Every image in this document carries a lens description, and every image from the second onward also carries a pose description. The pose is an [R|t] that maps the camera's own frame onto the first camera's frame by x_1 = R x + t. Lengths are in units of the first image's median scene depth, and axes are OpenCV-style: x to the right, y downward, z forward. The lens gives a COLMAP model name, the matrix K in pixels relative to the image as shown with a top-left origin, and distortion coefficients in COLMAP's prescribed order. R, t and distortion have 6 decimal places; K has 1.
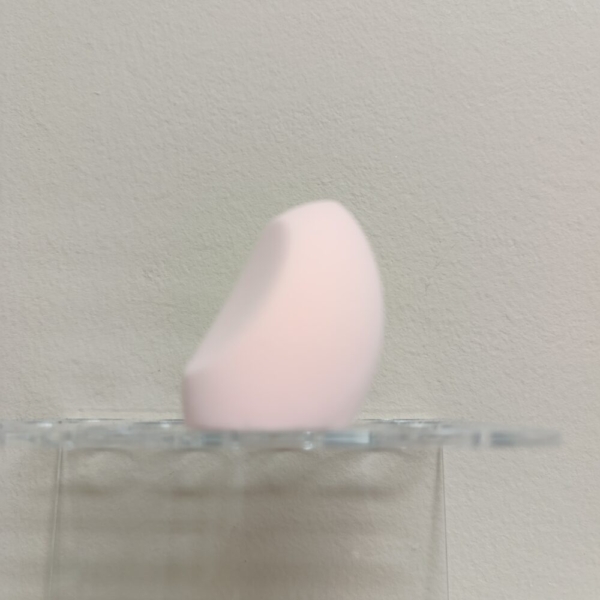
lens RADIAL K [[516.8, 0, 298.2], [0, 516.8, 309.9], [0, 0, 1]] dist [-0.029350, -0.018518]
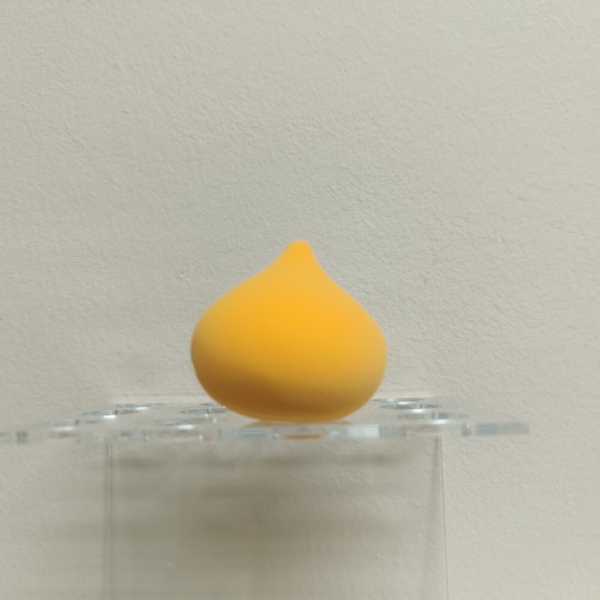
lens RADIAL K [[516.8, 0, 296.5], [0, 516.8, 299.9], [0, 0, 1]] dist [-0.029350, -0.018518]
pose [[0.999723, -0.023352, -0.002789, -0.032619], [0.023487, 0.997397, 0.068178, -0.087065], [0.001190, -0.068224, 0.997669, -0.135371]]
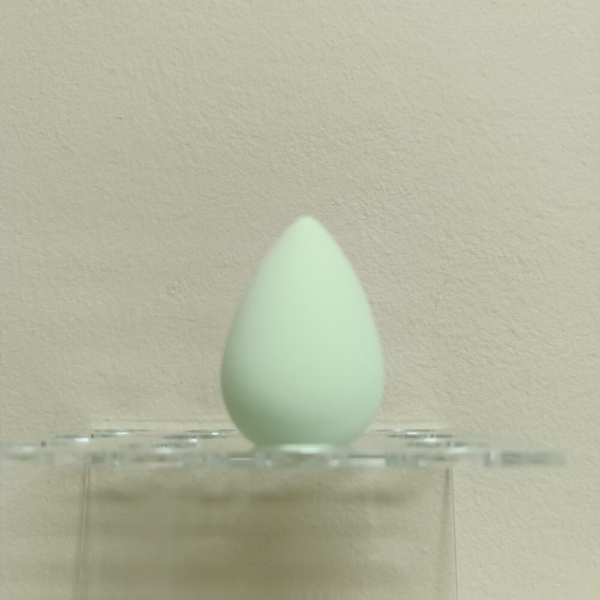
lens RADIAL K [[516.8, 0, 298.2], [0, 516.8, 308.5], [0, 0, 1]] dist [-0.029350, -0.018518]
pose [[0.999993, -0.002667, -0.002656, -0.028744], [0.002682, 0.999980, 0.005696, -0.038998], [0.002640, -0.005703, 0.999980, -0.050613]]
